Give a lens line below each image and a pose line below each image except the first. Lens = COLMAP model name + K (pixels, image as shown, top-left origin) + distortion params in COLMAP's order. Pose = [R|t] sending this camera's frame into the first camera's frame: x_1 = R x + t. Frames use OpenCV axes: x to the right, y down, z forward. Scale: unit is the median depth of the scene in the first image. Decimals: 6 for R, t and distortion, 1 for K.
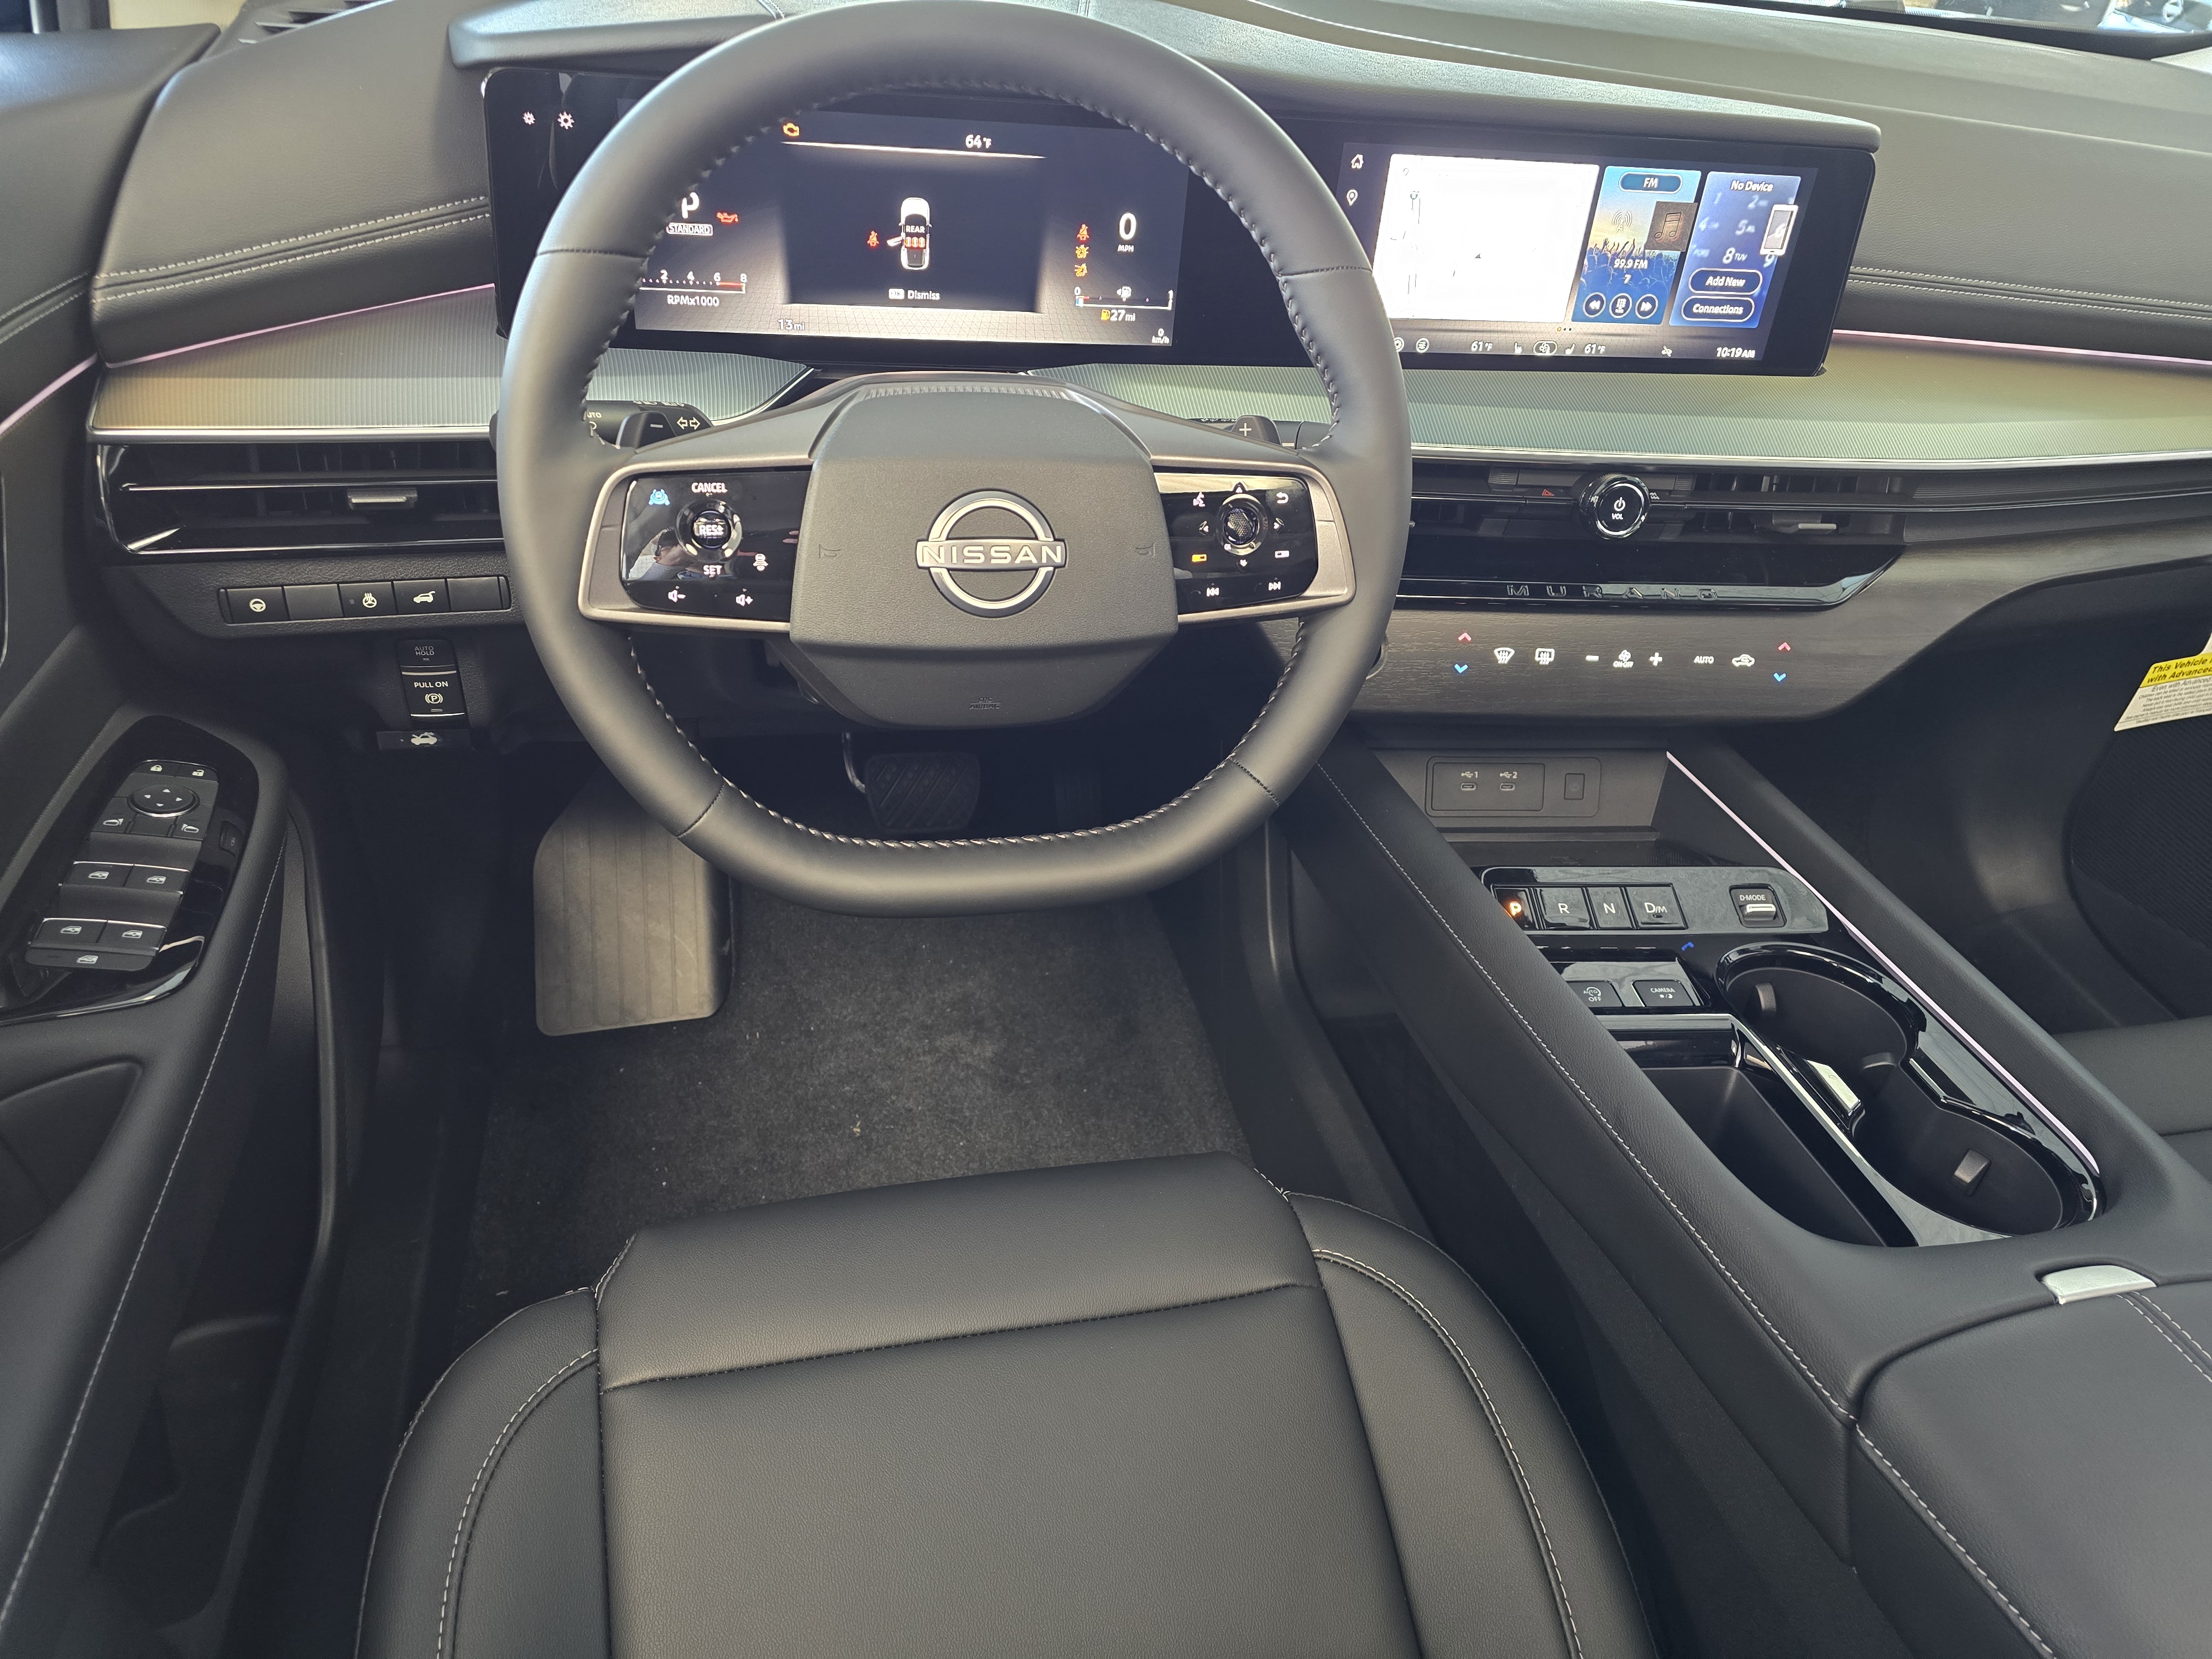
lens RADIAL K [[1518.5, 0, 1093.9], [0, 1518.5, 827.2], [0, 0, 1]] dist [0.071421, -0.093066]
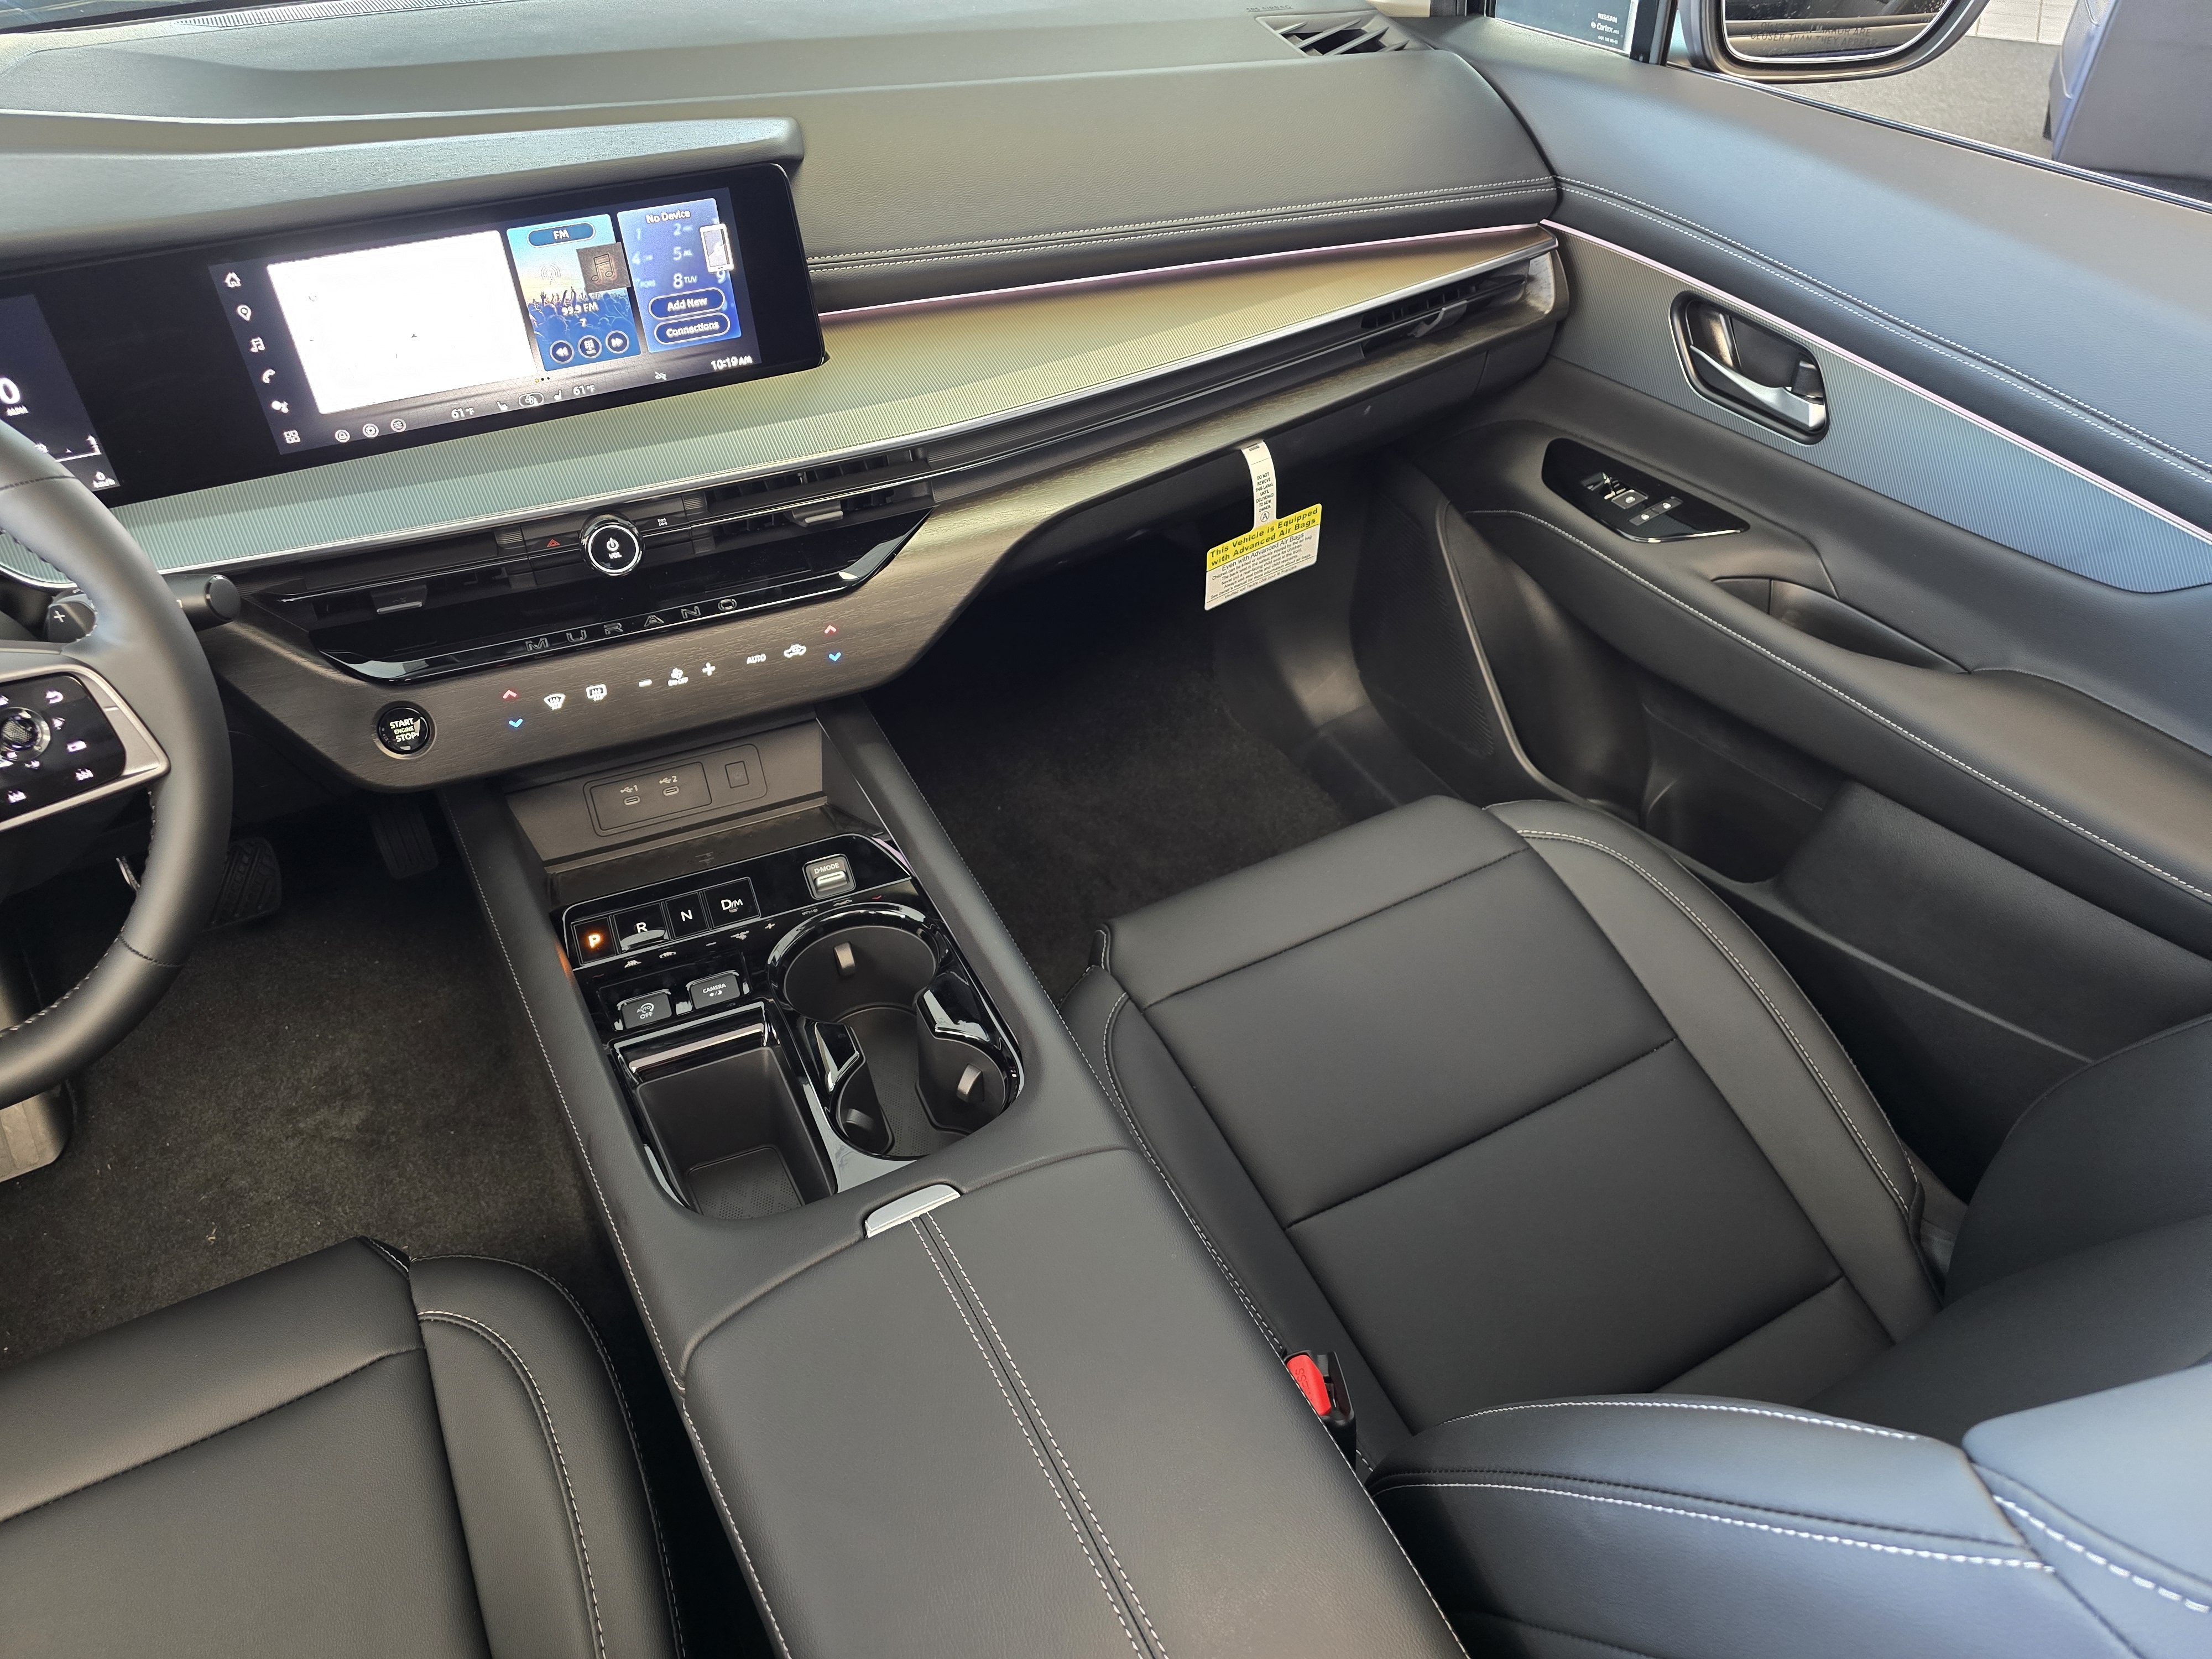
lens RADIAL K [[1524.6, 0, 1117.5], [0, 1524.6, 803.8], [0, 0, 1]] dist [0.066701, -0.073902]
pose [[0.960676, -0.243475, 0.133500, 0.487750], [0.231471, 0.967761, 0.099297, -0.059719], [-0.153373, -0.064491, 0.986062, -0.119737]]
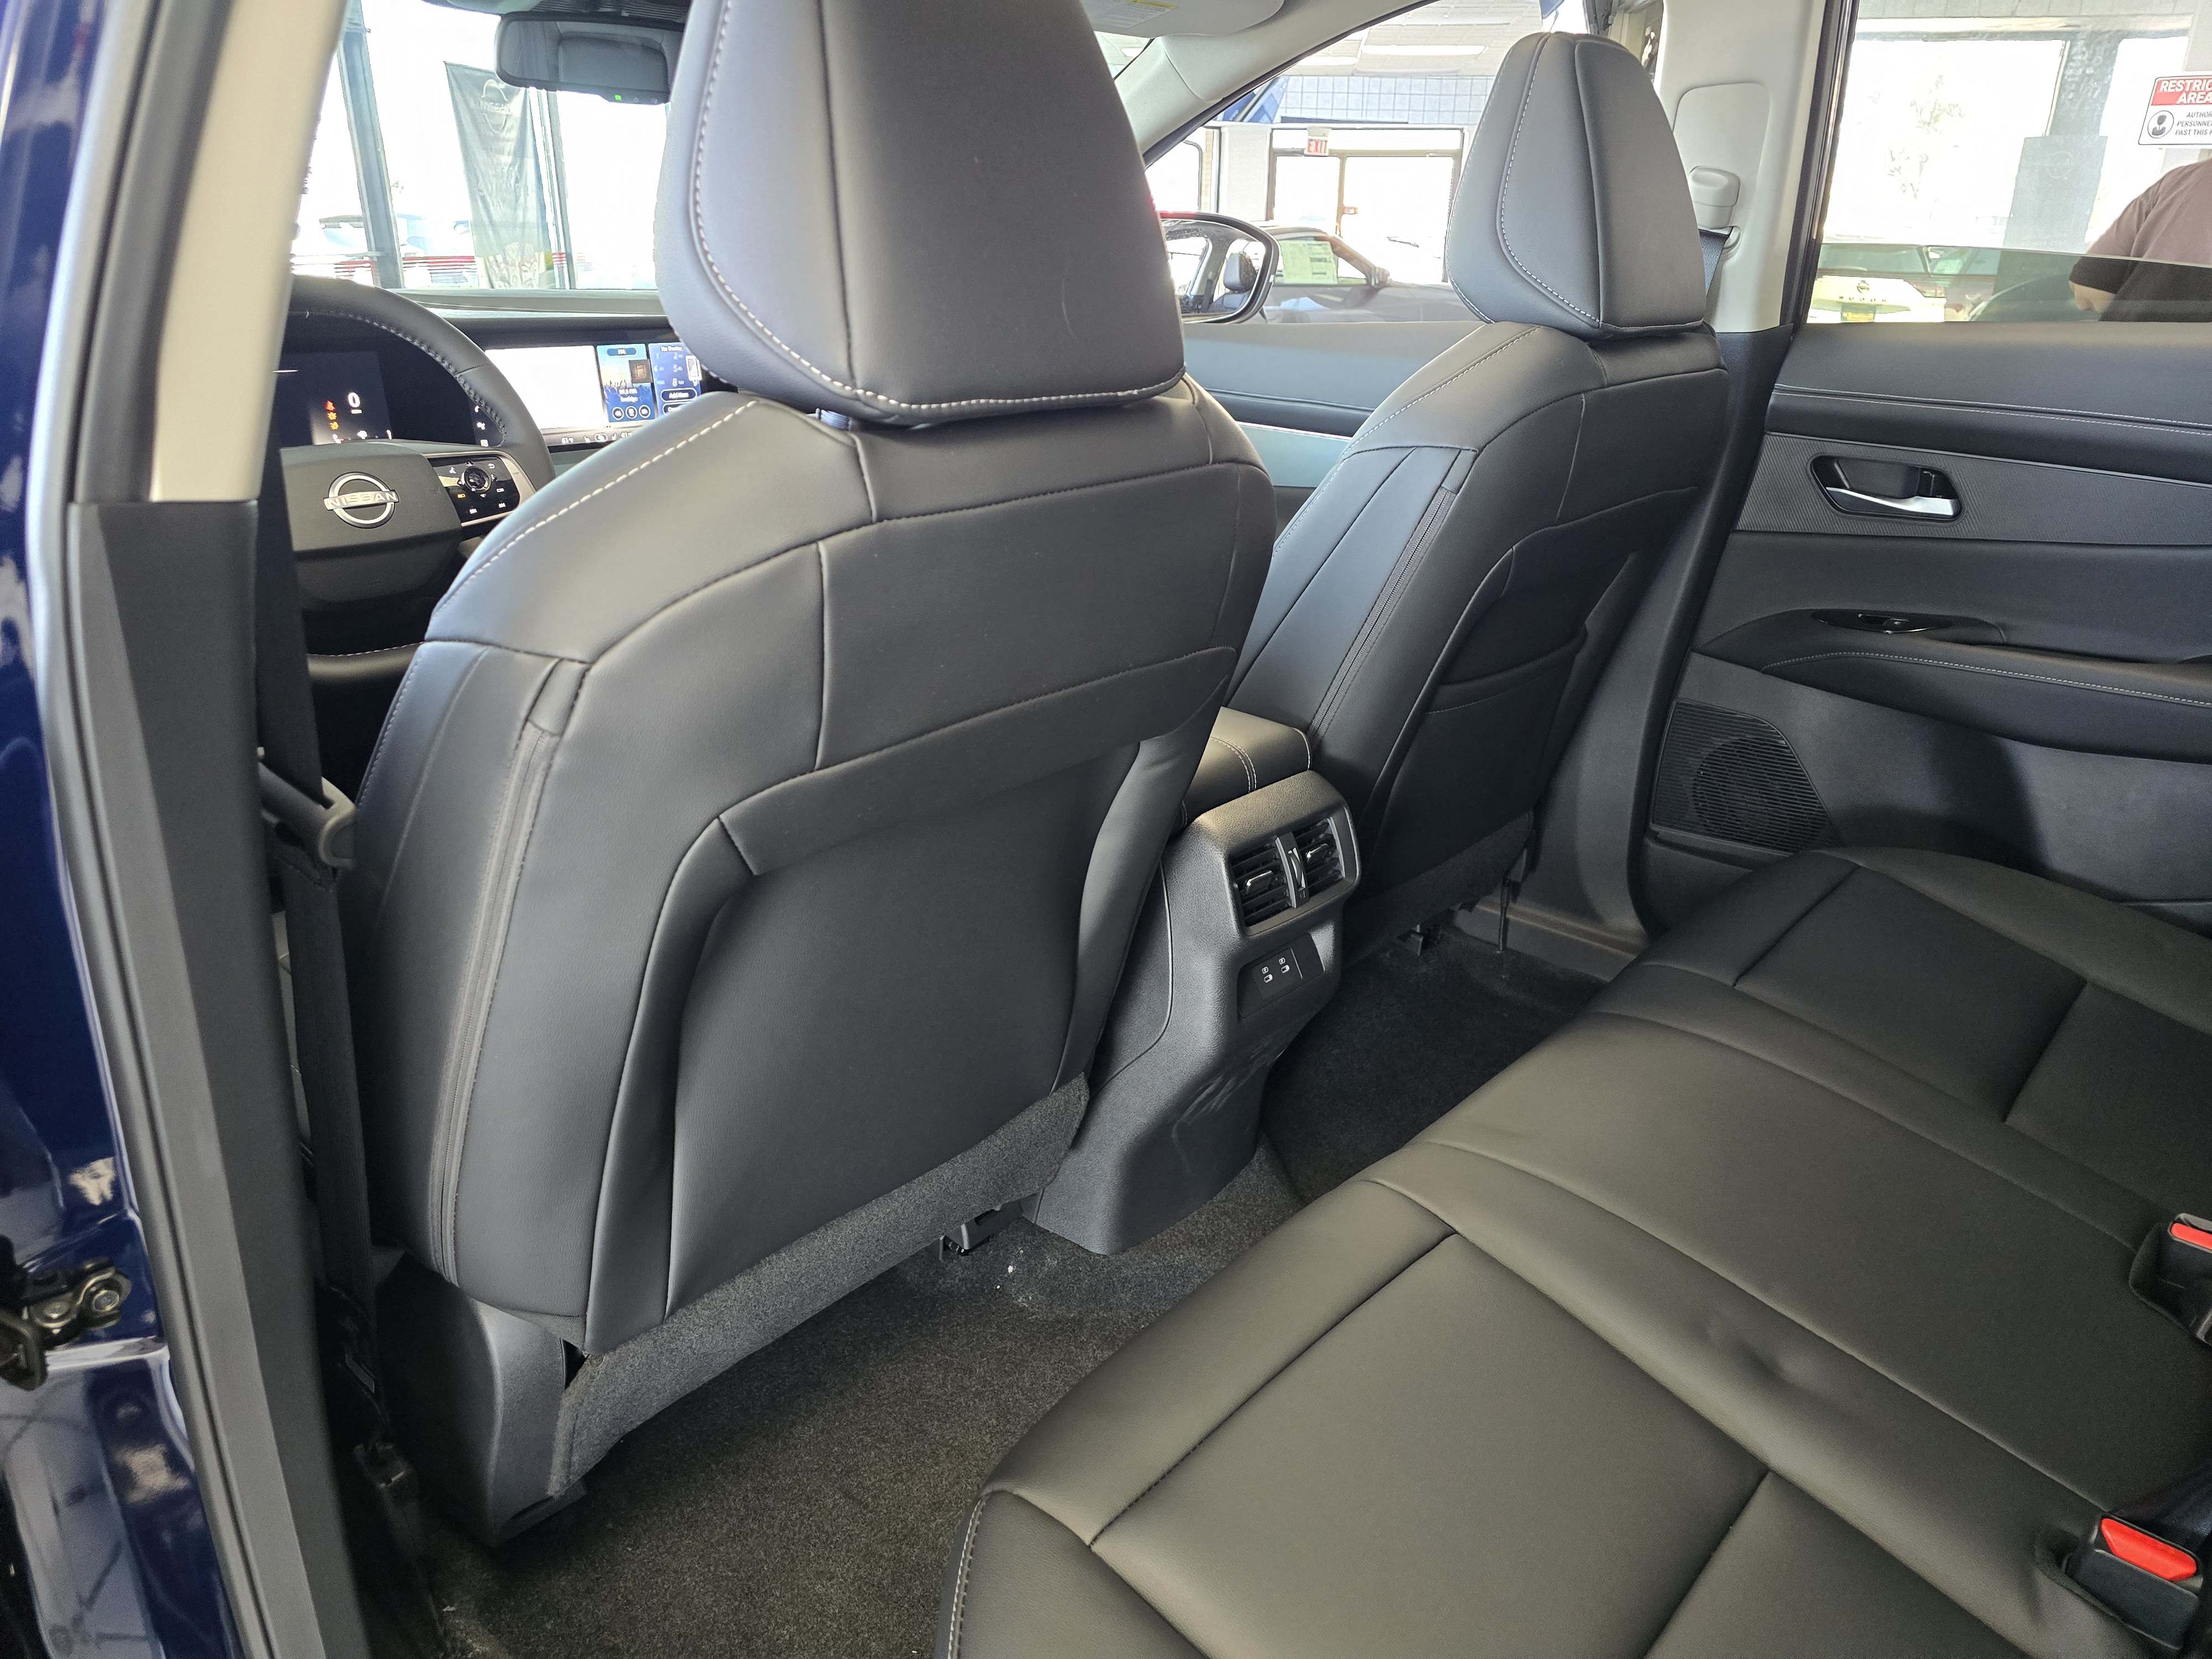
lens RADIAL K [[1524.6, 0, 1117.5], [0, 1524.6, 803.8], [0, 0, 1]] dist [0.066701, -0.073902]
pose [[0.820810, -0.280148, 0.497783, -0.275708], [0.387009, 0.913710, -0.123924, 0.623553], [-0.420112, 0.294365, 0.858403, -0.832311]]
